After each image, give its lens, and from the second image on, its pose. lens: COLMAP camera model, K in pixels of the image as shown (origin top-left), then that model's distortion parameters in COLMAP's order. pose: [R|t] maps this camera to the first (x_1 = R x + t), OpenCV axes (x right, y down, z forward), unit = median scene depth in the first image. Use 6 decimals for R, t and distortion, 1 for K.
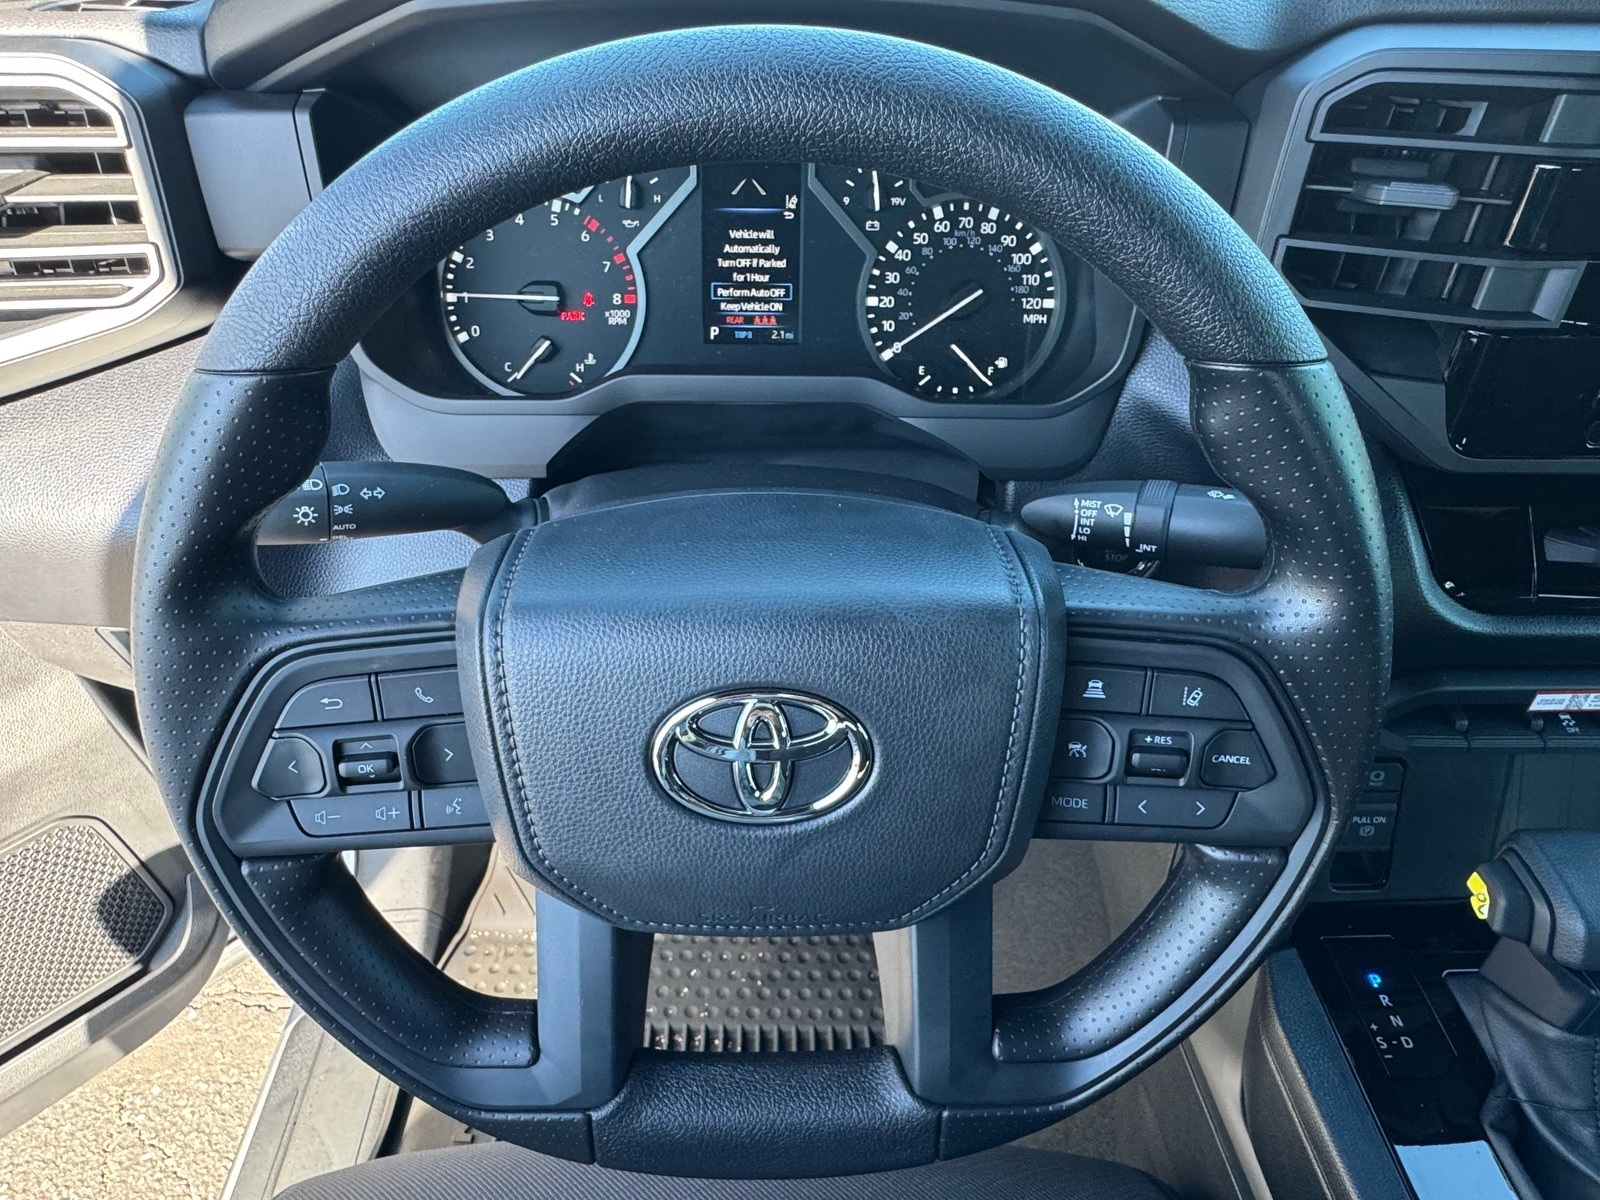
lens RADIAL K [[968.4, 0, 760.9], [0, 968.4, 604.3], [0, 0, 1]] dist [-0.000559, 0.000778]
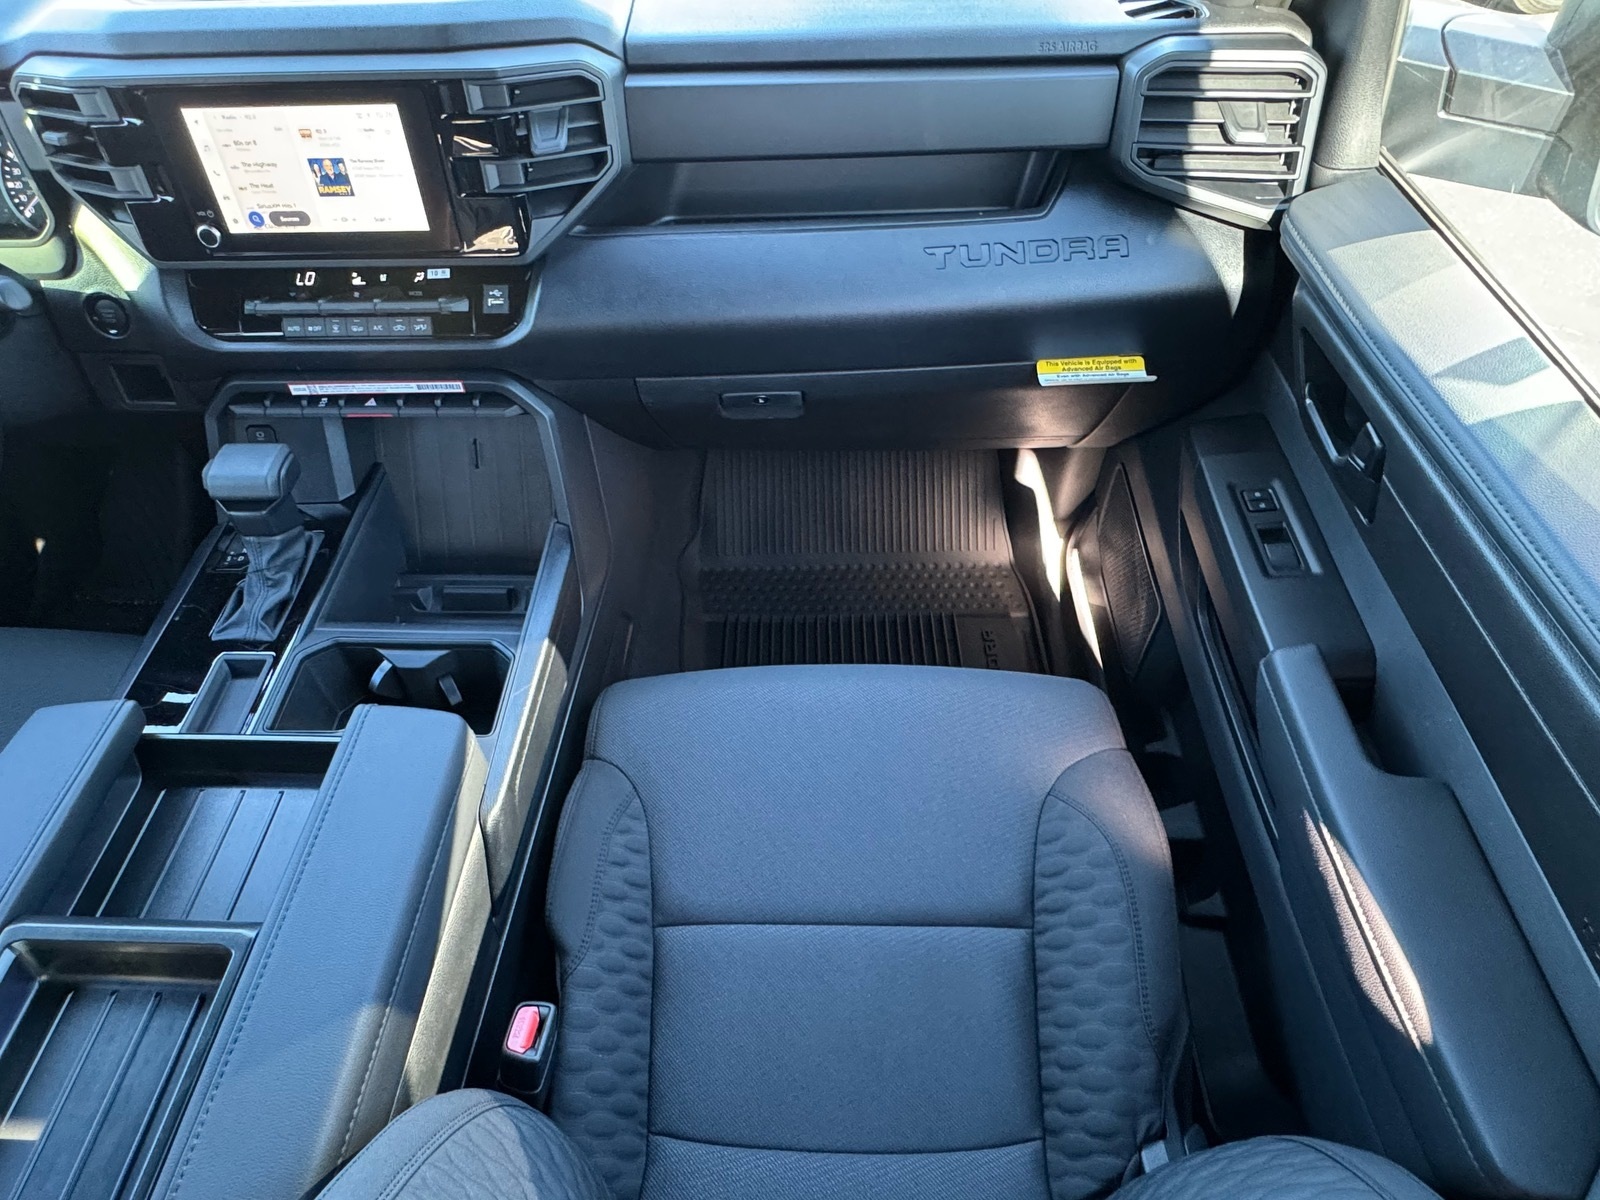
lens RADIAL K [[968.4, 0, 773.4], [0, 968.4, 593.8], [0, 0, 1]] dist [-0.000559, 0.000778]
pose [[0.996914, 0.006489, -0.078230, 1.778428], [0.004317, 0.990537, 0.137181, 0.226661], [0.078380, -0.137096, 0.987452, -0.866947]]
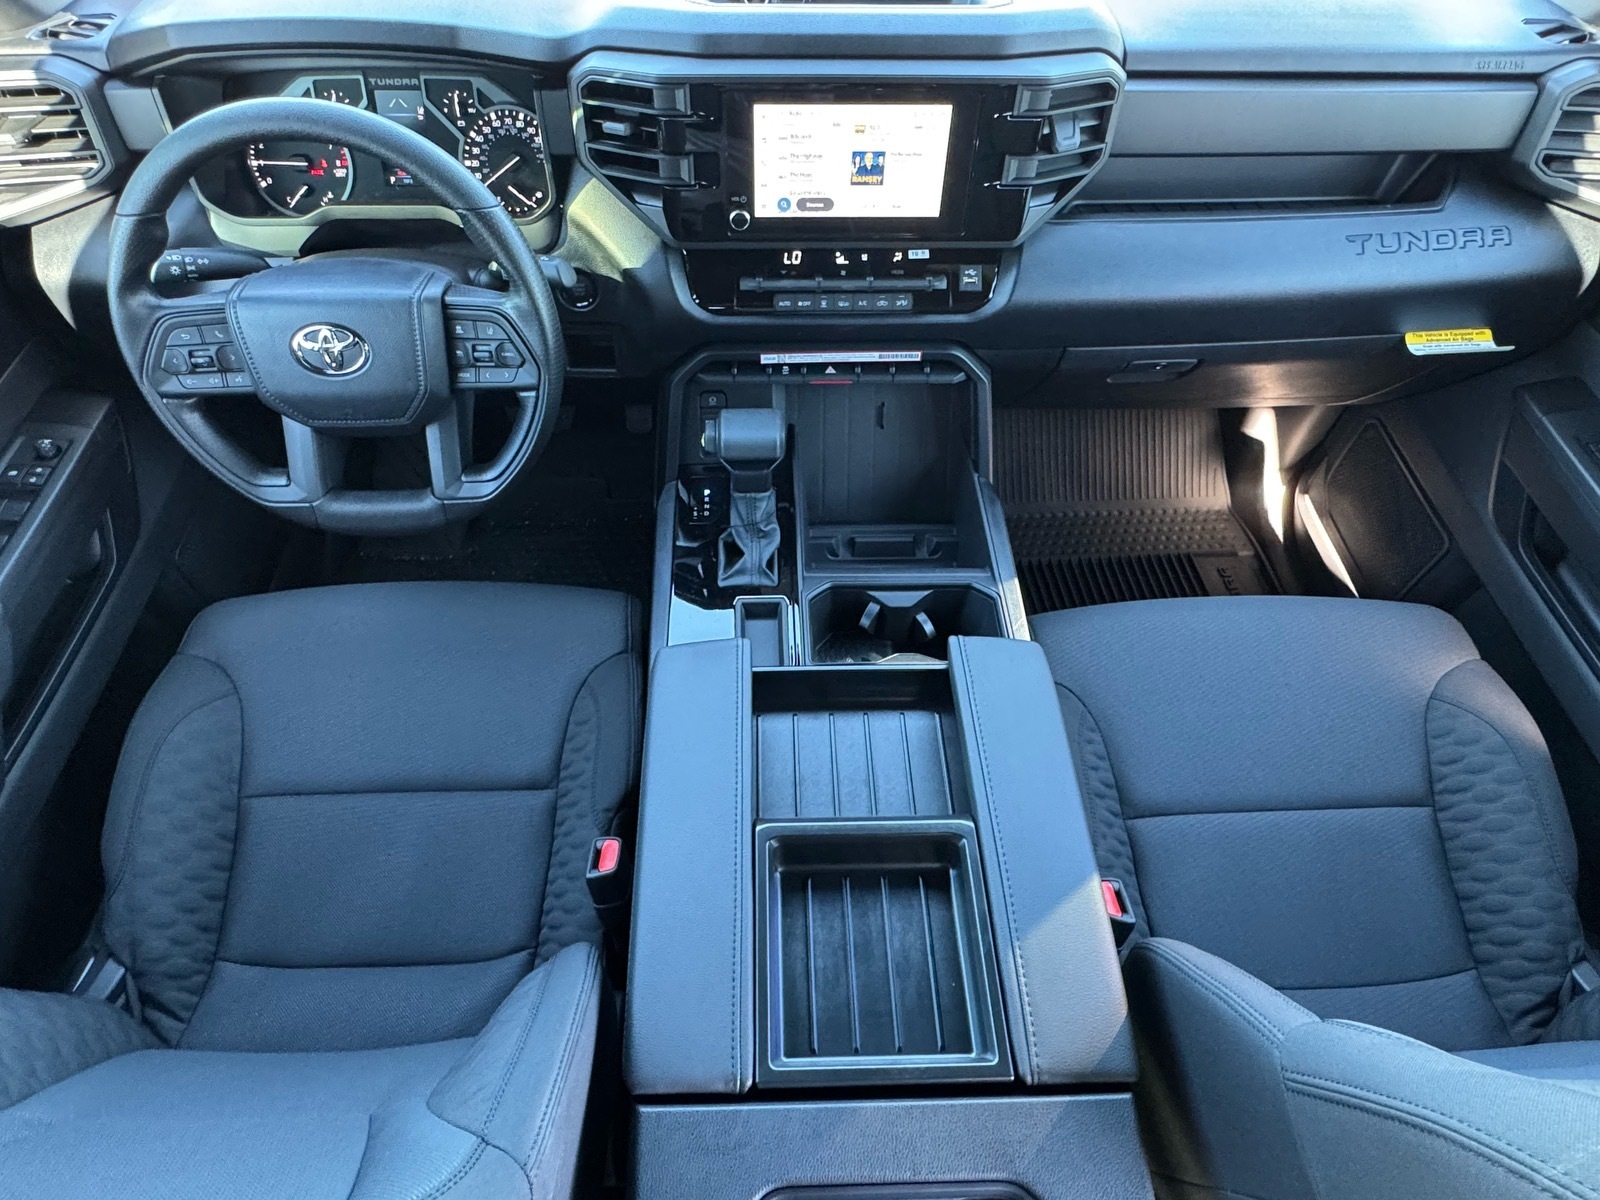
lens RADIAL K [[944.6, 0, 783.3], [0, 944.6, 595.7], [0, 0, 1]] dist [-0.001709, 0.001514]
pose [[0.999893, -0.012742, 0.007127, 0.753195], [0.011130, 0.981184, 0.192752, 0.197085], [-0.009449, -0.192652, 0.981222, -1.105233]]
